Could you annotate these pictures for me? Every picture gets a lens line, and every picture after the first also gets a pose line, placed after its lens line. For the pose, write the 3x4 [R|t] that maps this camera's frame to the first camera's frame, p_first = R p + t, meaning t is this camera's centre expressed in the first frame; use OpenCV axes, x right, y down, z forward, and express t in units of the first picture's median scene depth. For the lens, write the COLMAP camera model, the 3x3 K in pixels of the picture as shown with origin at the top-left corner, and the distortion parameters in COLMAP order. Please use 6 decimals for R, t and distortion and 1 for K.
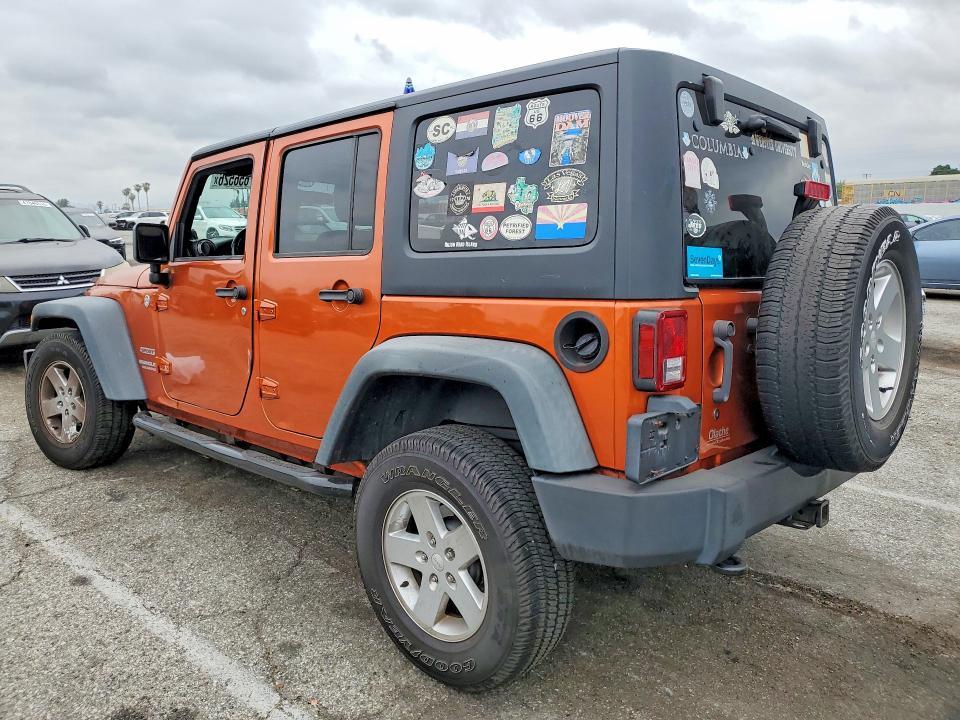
lens RADIAL K [[746.1, 0, 480.0], [0, 746.1, 360.0], [0, 0, 1]] dist [0.010829, 0.001787]
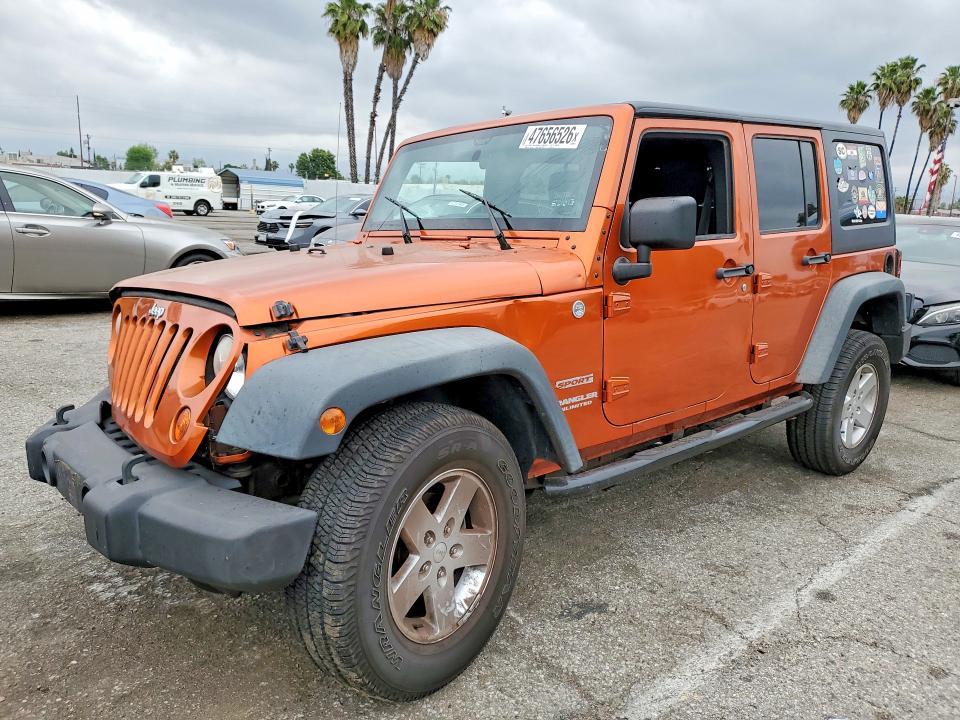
lens RADIAL K [[746.1, 0, 480.0], [0, 746.1, 360.0], [0, 0, 1]] dist [0.010829, 0.001787]
pose [[0.094650, -0.205819, 0.974002, -1.408723], [0.137889, 0.971674, 0.191927, -0.222165], [-0.985915, 0.116139, 0.120349, 1.271038]]
